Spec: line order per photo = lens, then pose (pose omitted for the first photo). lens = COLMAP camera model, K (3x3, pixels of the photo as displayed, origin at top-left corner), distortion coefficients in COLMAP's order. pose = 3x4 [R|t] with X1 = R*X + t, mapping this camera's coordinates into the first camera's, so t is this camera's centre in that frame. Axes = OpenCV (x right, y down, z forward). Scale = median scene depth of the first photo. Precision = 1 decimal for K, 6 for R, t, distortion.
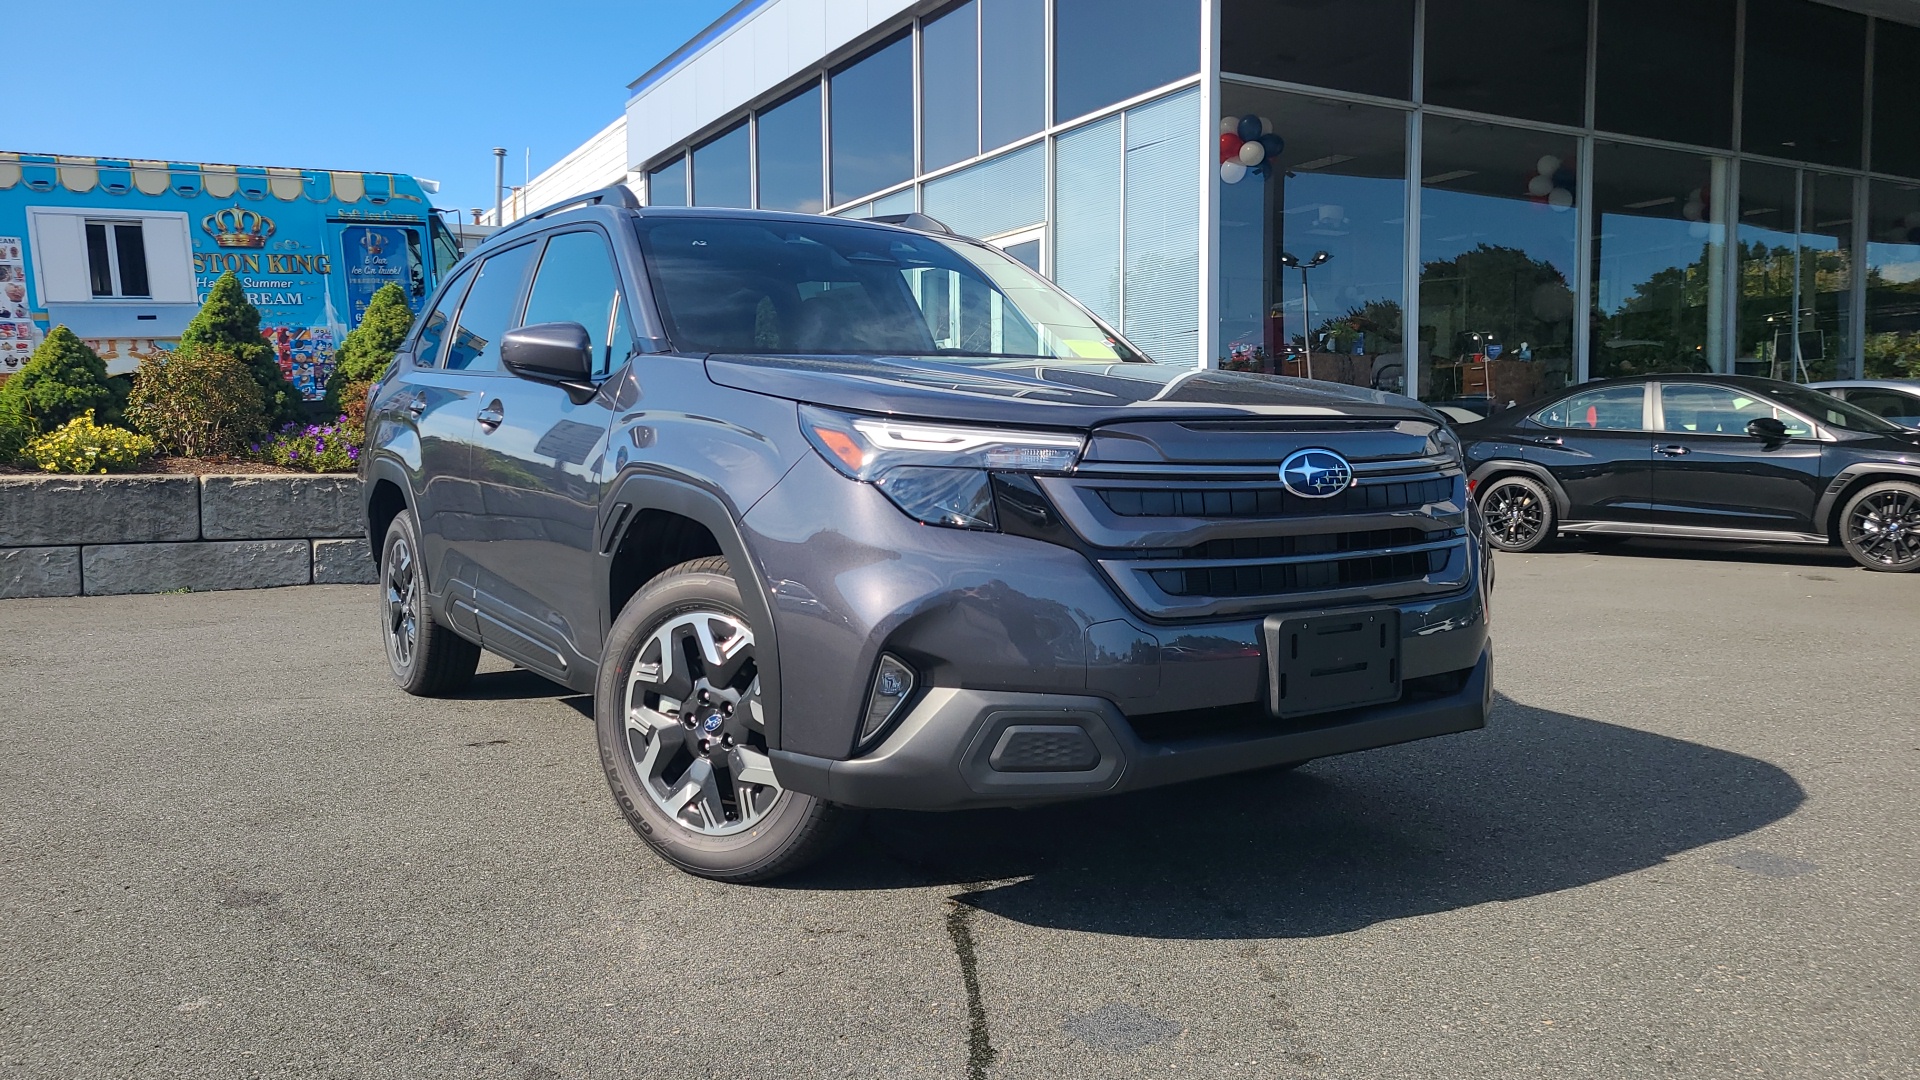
lens RADIAL K [[1462.8, 0, 972.6], [0, 1462.8, 534.0], [0, 0, 1]] dist [0.062085, -0.051038]
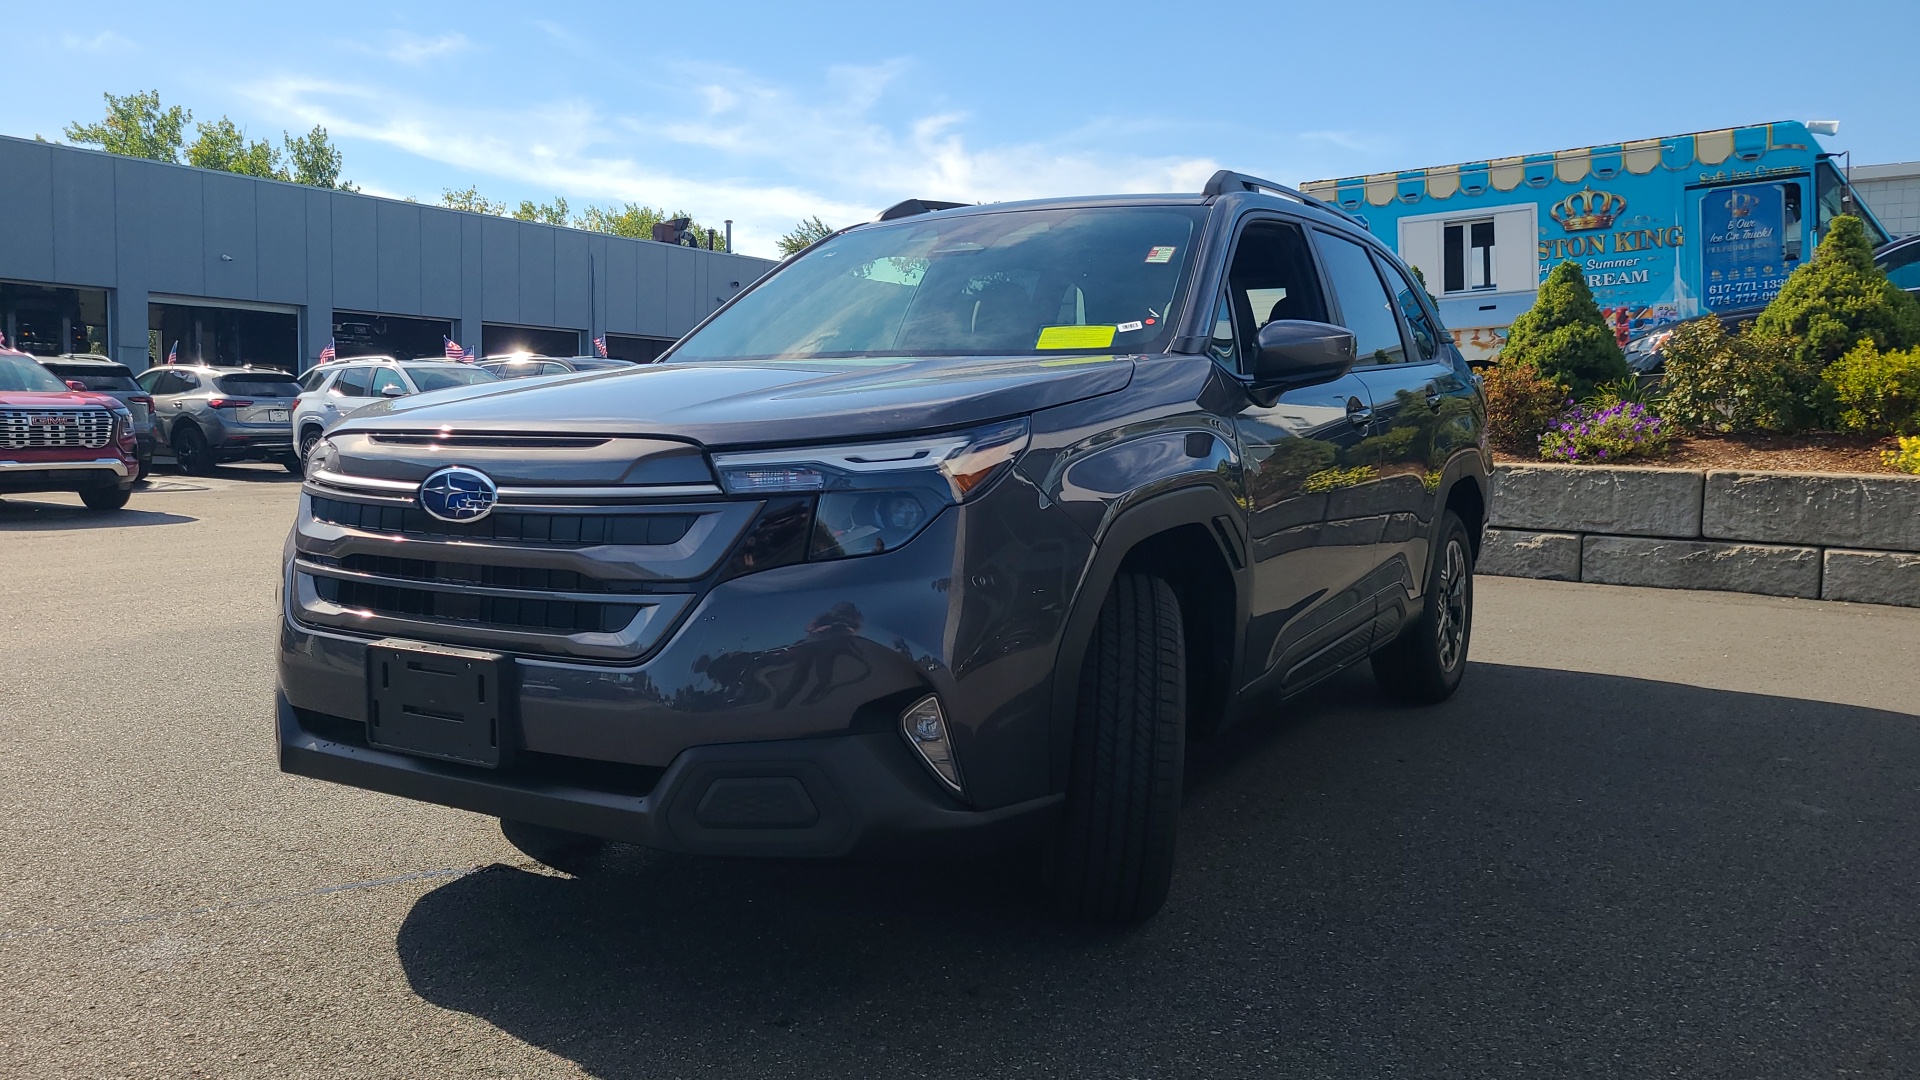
lens RADIAL K [[1466.5, 0, 906.4], [0, 1466.5, 534.1], [0, 0, 1]] dist [0.031362, -0.007640]
pose [[0.387708, 0.081368, -0.918184, 0.273700], [-0.065575, 0.996007, 0.060575, -0.021034], [0.919447, 0.036724, 0.391495, 0.210749]]
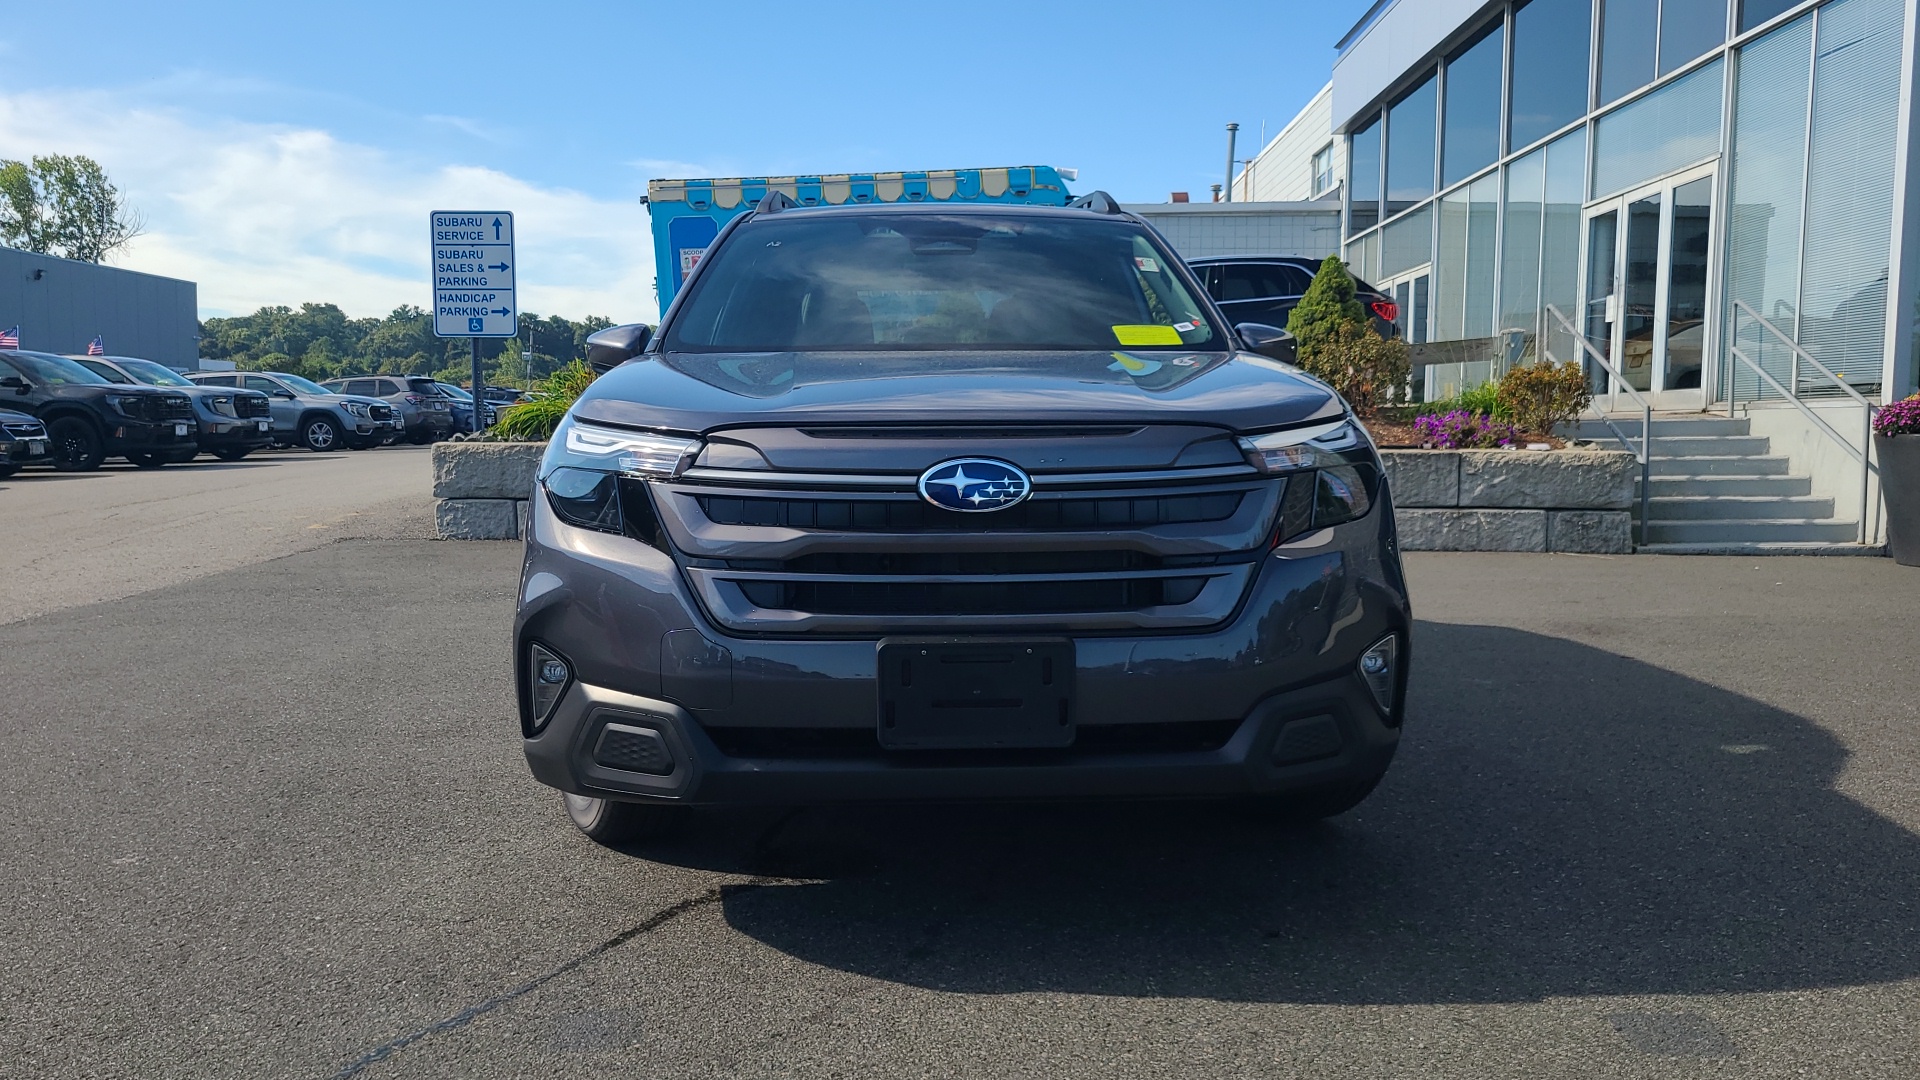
lens RADIAL K [[1482.5, 0, 960.0], [0, 1482.5, 540.0], [0, 0, 1]] dist [0.053016, -0.048606]
pose [[0.849591, 0.048900, -0.525170, 0.164439], [-0.035387, 0.998734, 0.035747, -0.009270], [0.526253, -0.011787, 0.850246, 0.051066]]
